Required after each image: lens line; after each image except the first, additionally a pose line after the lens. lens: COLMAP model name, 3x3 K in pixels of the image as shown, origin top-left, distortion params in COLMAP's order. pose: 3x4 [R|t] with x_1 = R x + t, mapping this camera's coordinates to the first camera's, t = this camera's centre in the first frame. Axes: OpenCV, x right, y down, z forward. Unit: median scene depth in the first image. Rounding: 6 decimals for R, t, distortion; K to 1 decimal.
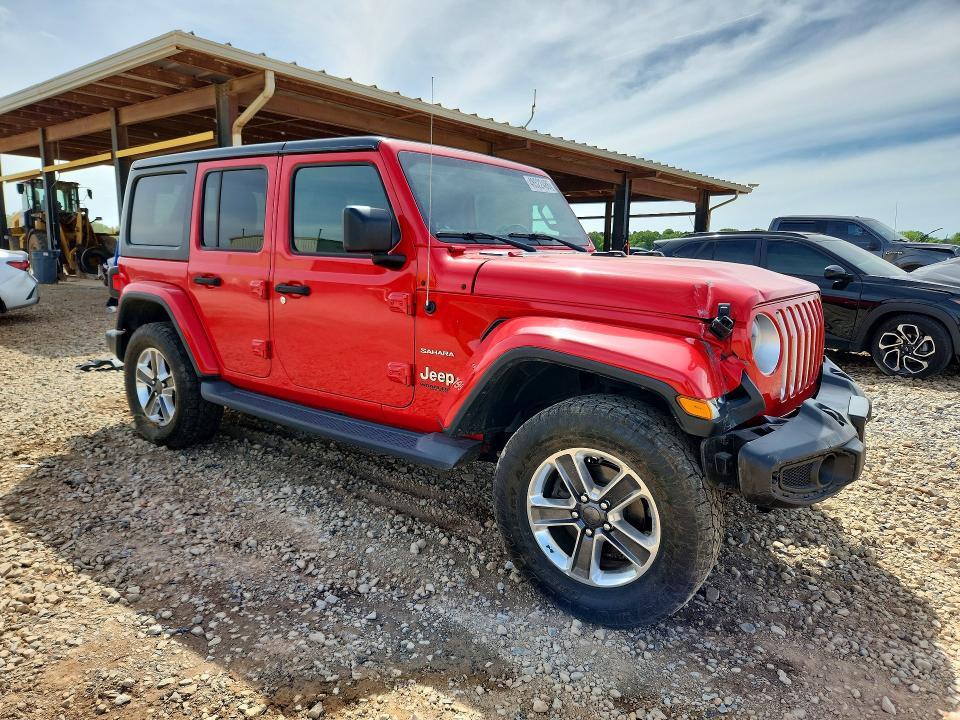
lens RADIAL K [[767.9, 0, 482.9], [0, 767.9, 362.2], [0, 0, 1]] dist [0.037351, -0.012451]
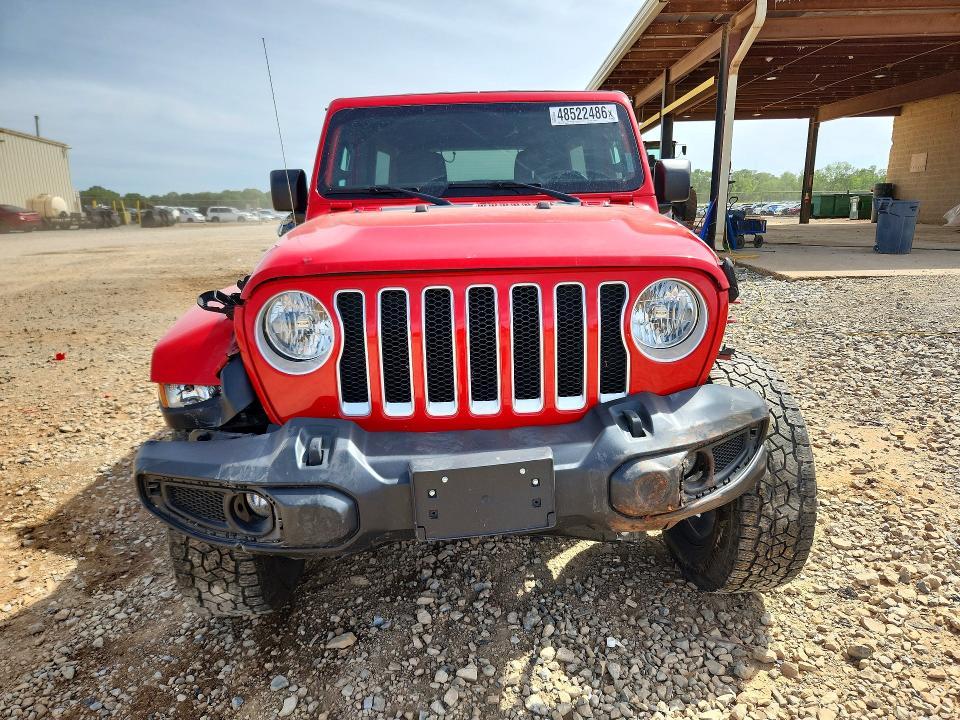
lens RADIAL K [[767.9, 0, 482.9], [0, 767.9, 362.2], [0, 0, 1]] dist [0.037351, -0.012451]
pose [[0.519700, 0.148370, -0.841367, 0.860987], [-0.097727, 0.988665, 0.113981, -0.069912], [0.848741, 0.022989, 0.528309, 0.613774]]
